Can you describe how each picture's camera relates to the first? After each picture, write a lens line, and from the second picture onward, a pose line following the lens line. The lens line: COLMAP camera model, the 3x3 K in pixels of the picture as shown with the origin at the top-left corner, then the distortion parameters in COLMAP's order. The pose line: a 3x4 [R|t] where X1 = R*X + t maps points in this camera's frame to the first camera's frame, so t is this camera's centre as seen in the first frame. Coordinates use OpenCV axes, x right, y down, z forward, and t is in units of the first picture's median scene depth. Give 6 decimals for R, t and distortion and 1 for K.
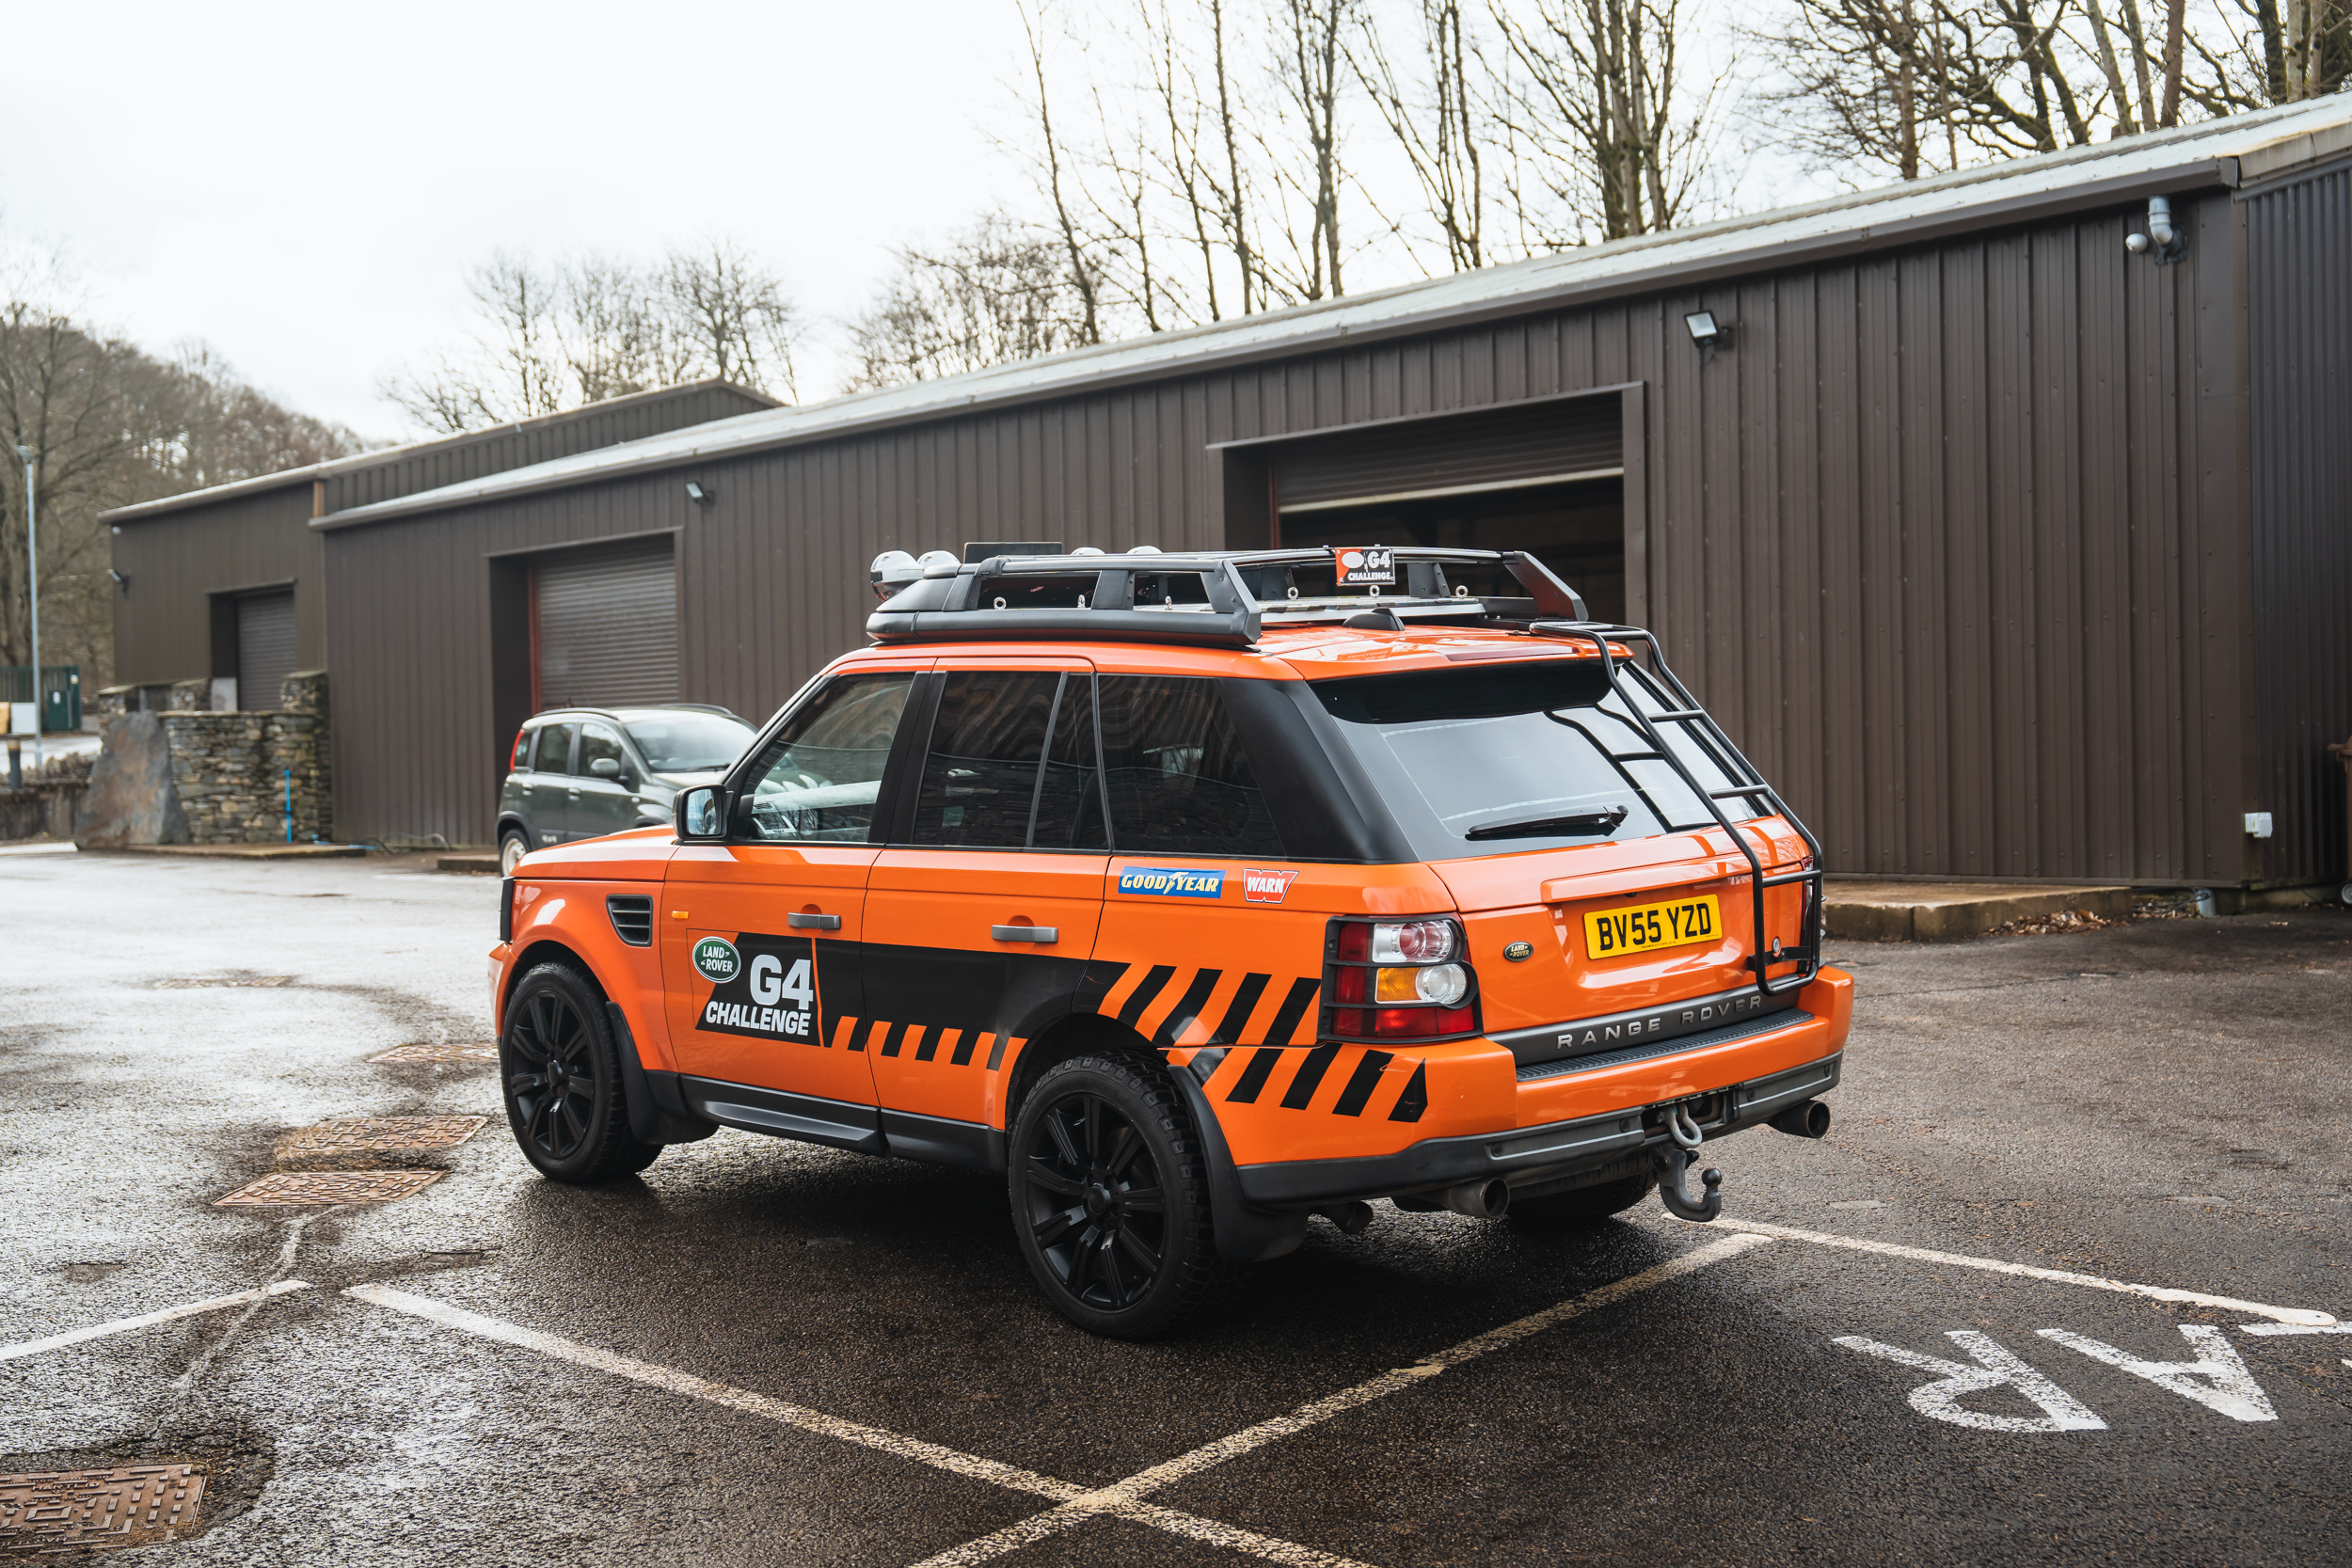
lens RADIAL K [[2714.7, 0, 1176.0], [0, 2714.7, 784.0], [0, 0, 1]] dist [0.019974, -0.006854]
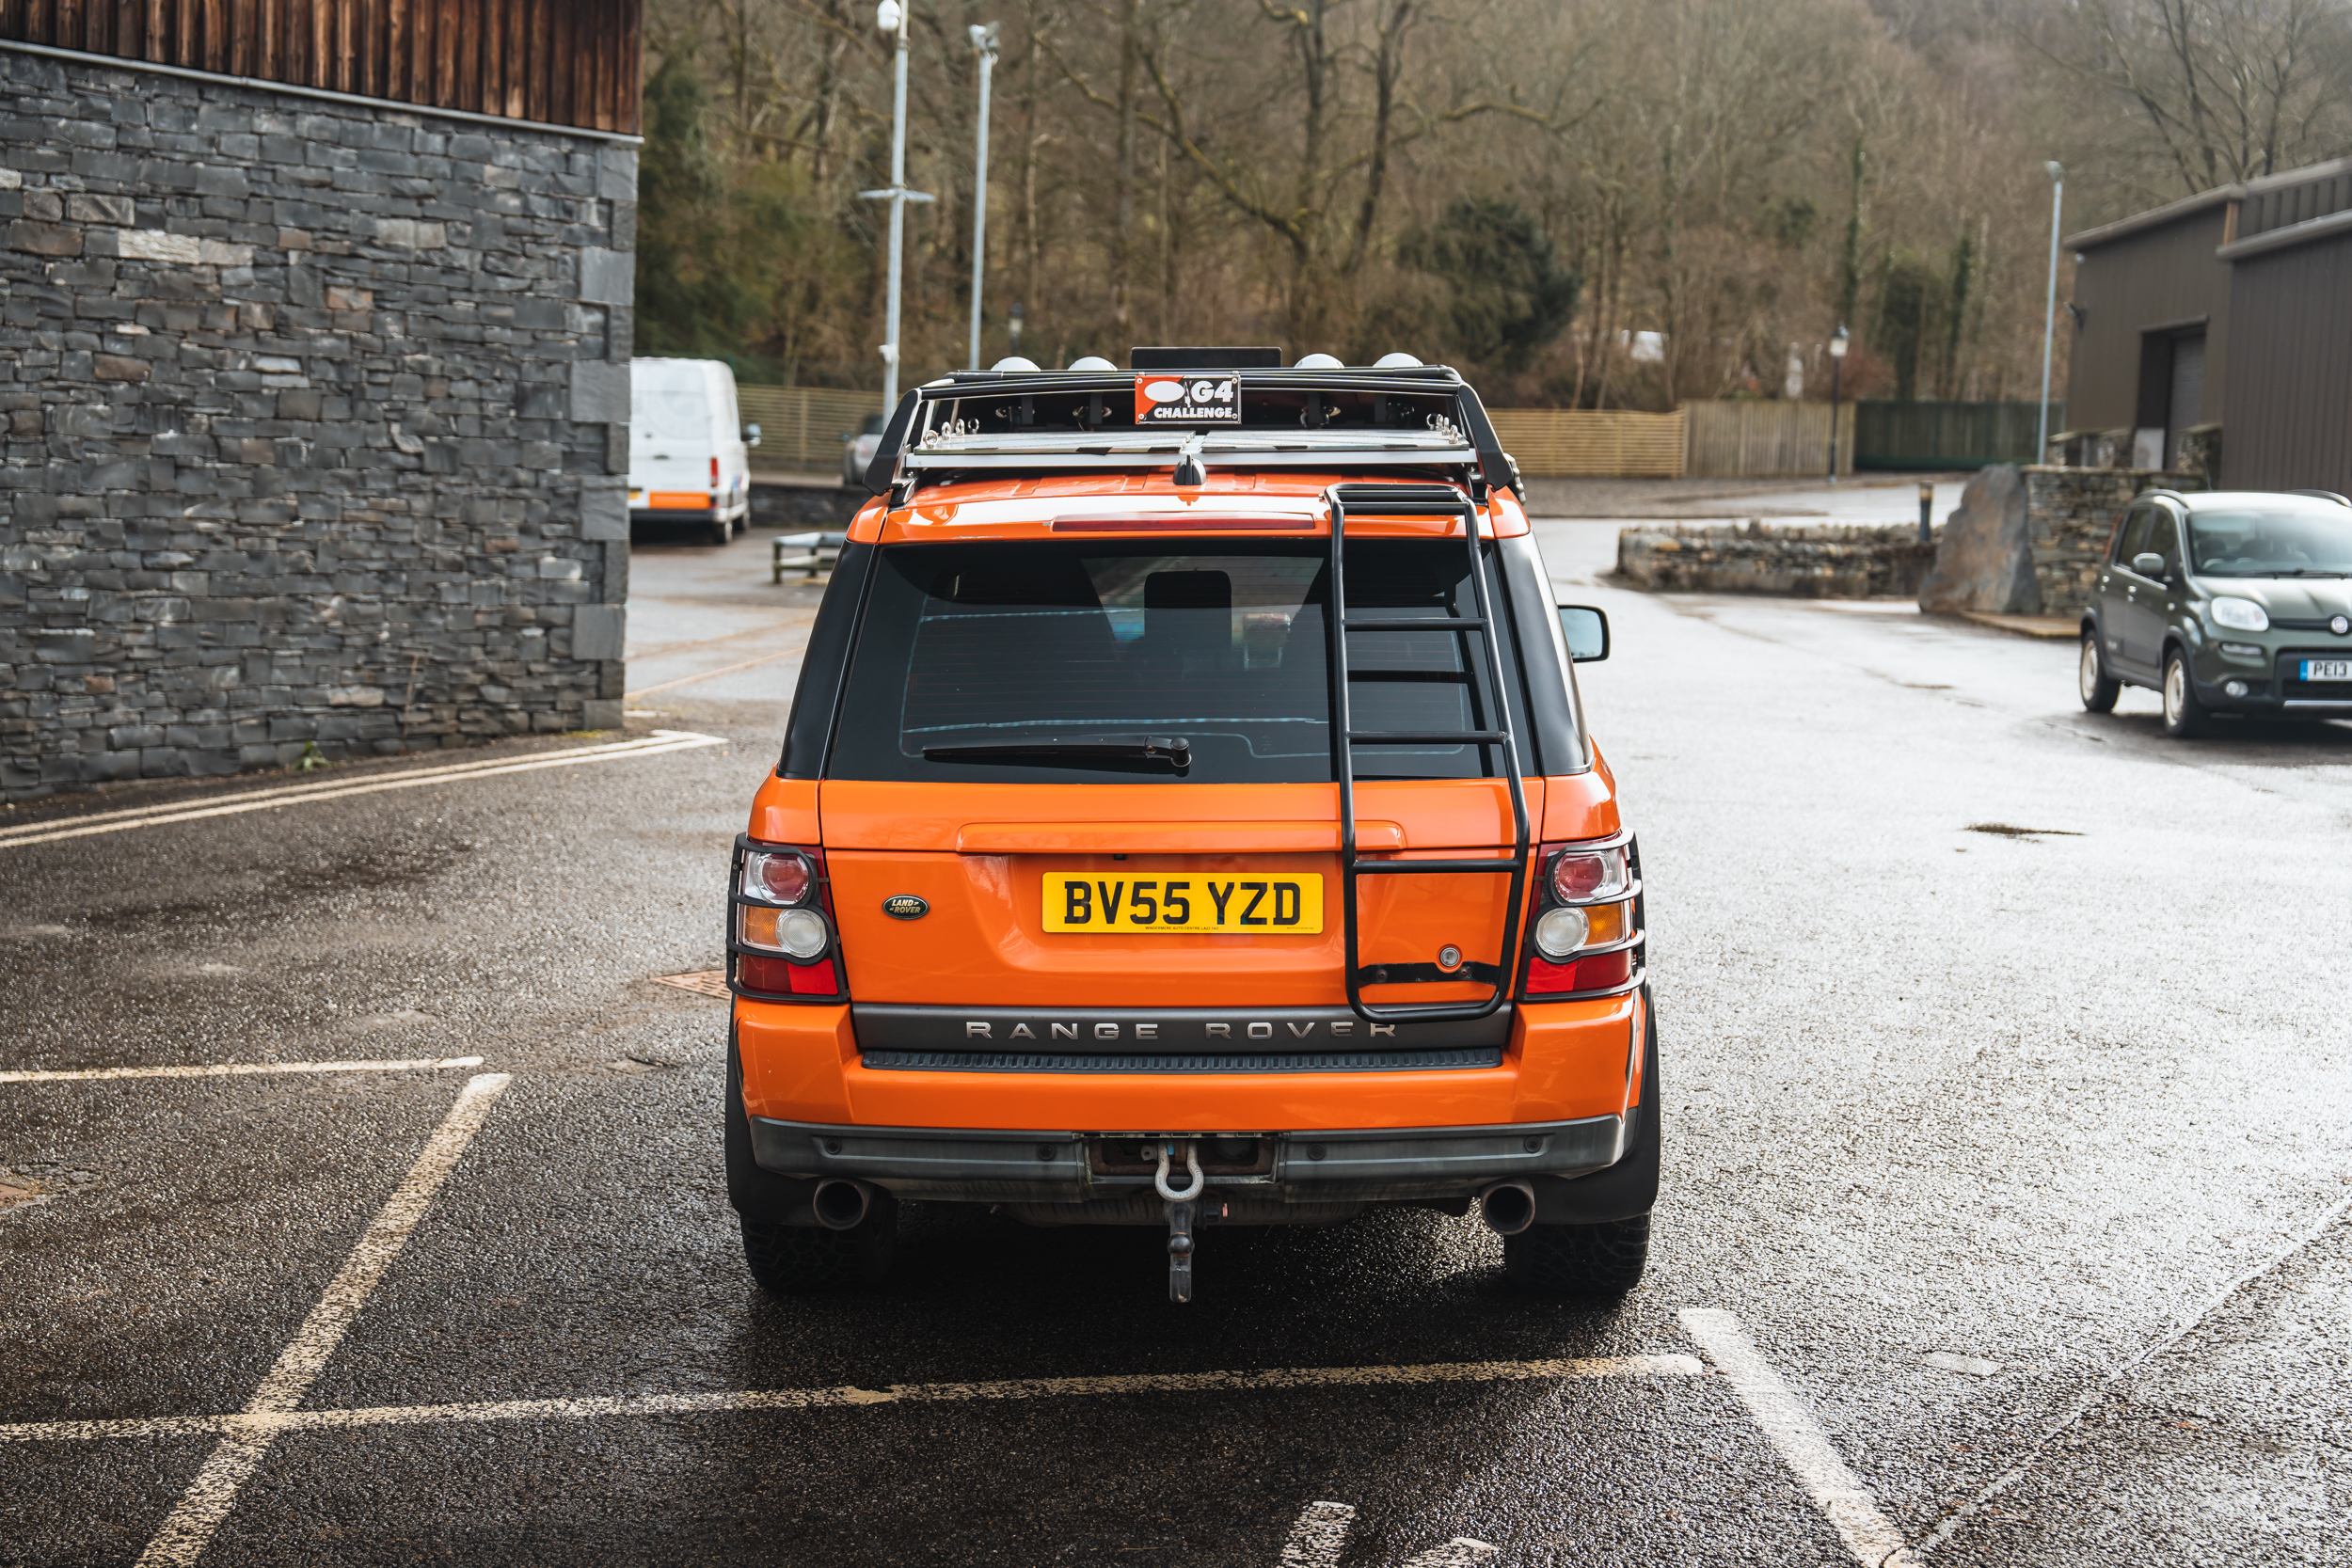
lens RADIAL K [[3073.0, 0, 1176.0], [0, 3073.0, 784.0], [0, 0, 1]] dist [0.031020, -0.022553]
pose [[0.725211, 0.117427, -0.678440, 0.686008], [-0.062277, 0.992498, 0.105214, -0.063752], [0.685705, -0.034051, 0.727083, 0.352291]]
